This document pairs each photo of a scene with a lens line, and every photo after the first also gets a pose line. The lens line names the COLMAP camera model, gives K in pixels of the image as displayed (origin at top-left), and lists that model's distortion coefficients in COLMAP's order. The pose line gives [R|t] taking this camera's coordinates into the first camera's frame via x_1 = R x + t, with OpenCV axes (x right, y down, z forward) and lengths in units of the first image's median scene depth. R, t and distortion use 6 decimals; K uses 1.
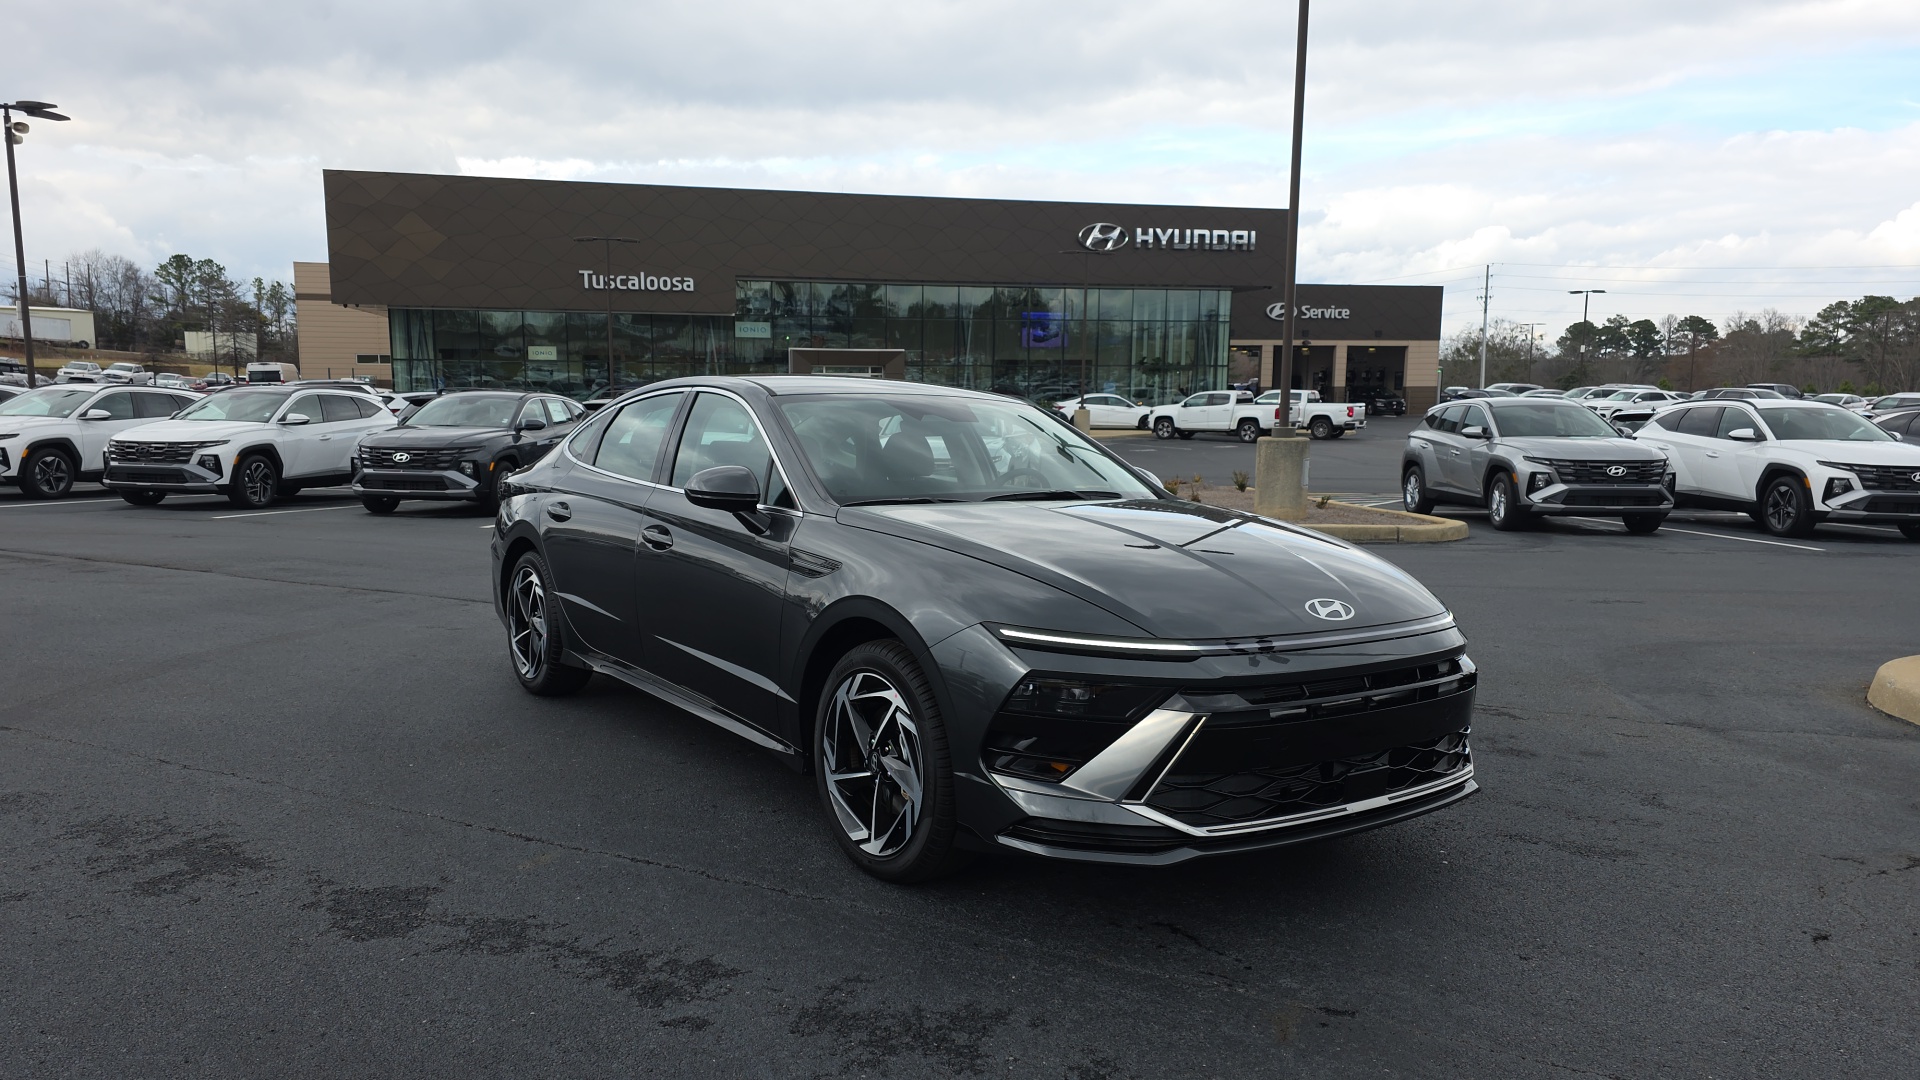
lens RADIAL K [[1310.2, 0, 959.6], [0, 1310.2, 528.2], [0, 0, 1]] dist [0.063699, -0.072322]
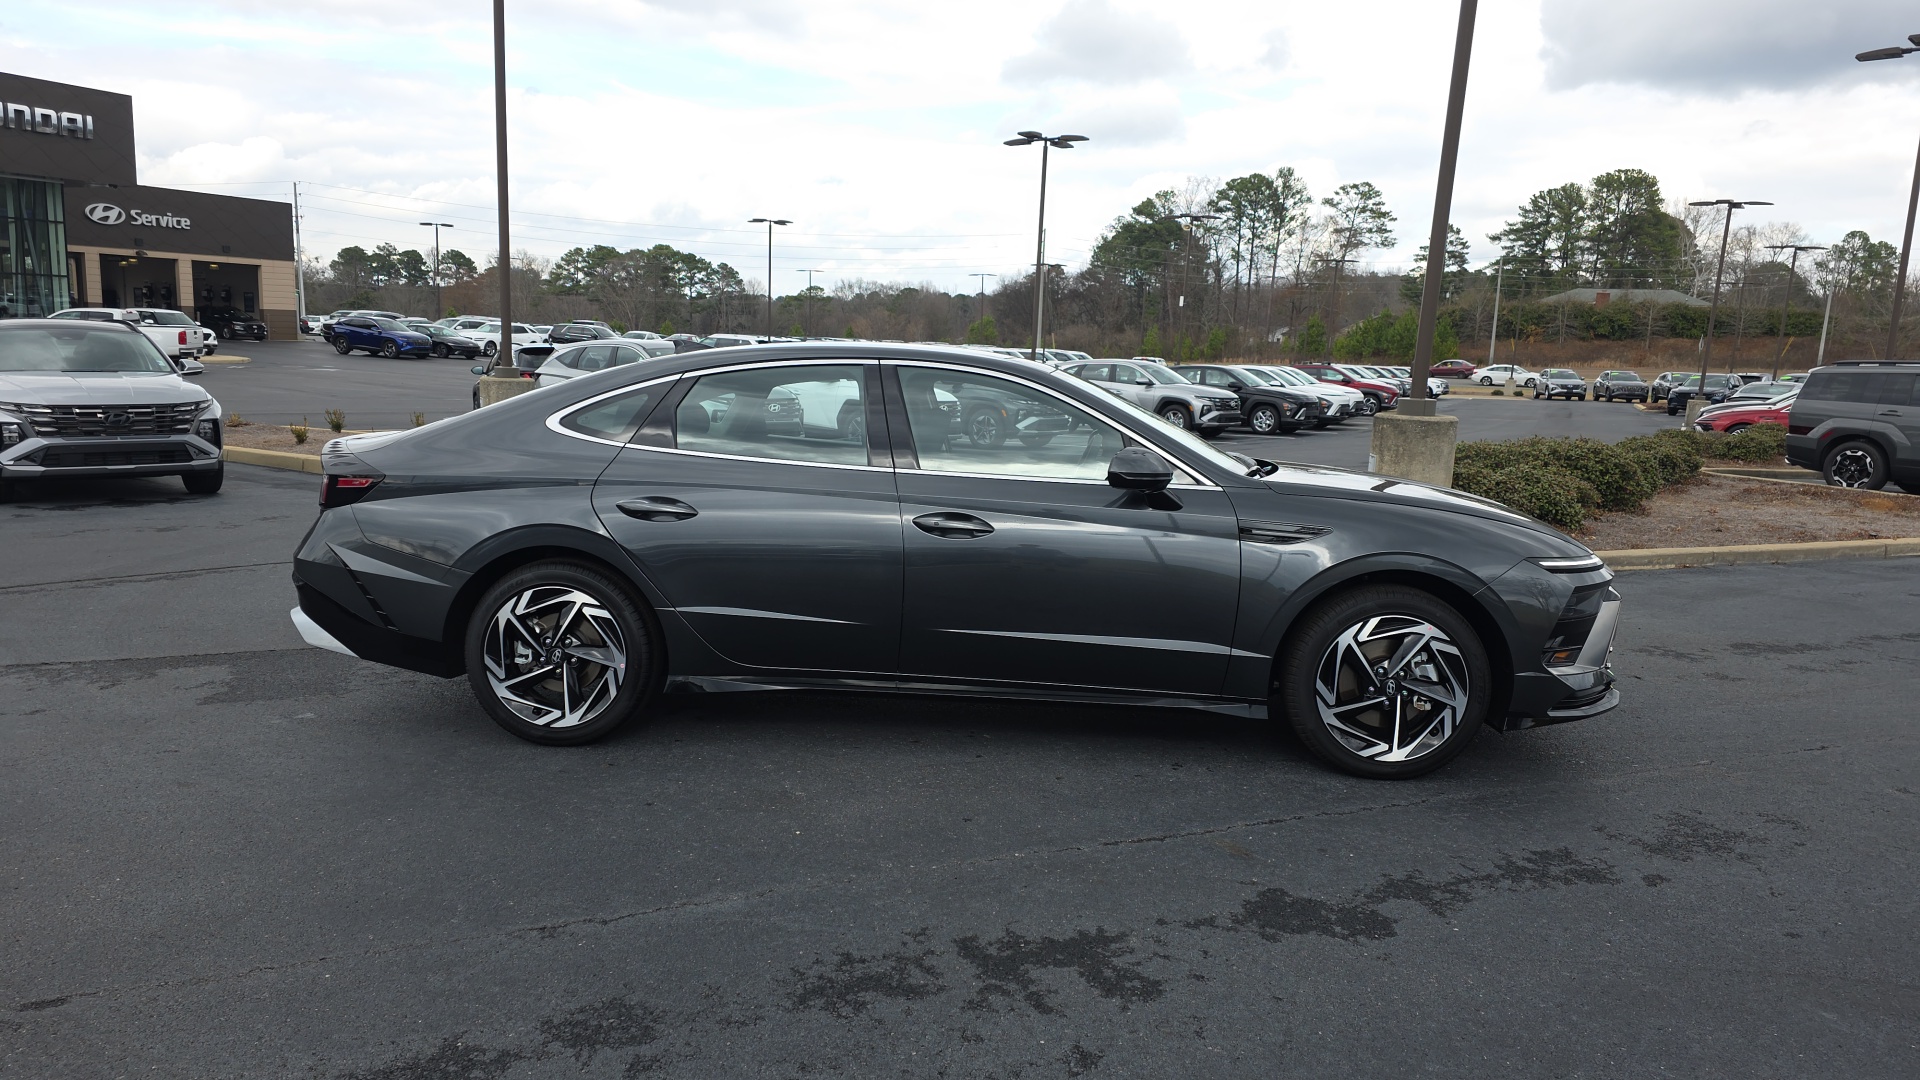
lens RADIAL K [[1295.4, 0, 952.1], [0, 1295.4, 535.5], [0, 0, 1]] dist [0.065914, -0.072040]
pose [[0.622576, -0.097262, 0.776492, -0.093100], [0.047070, 0.995104, 0.086905, -0.006426], [-0.781143, -0.017556, 0.624106, 0.042412]]
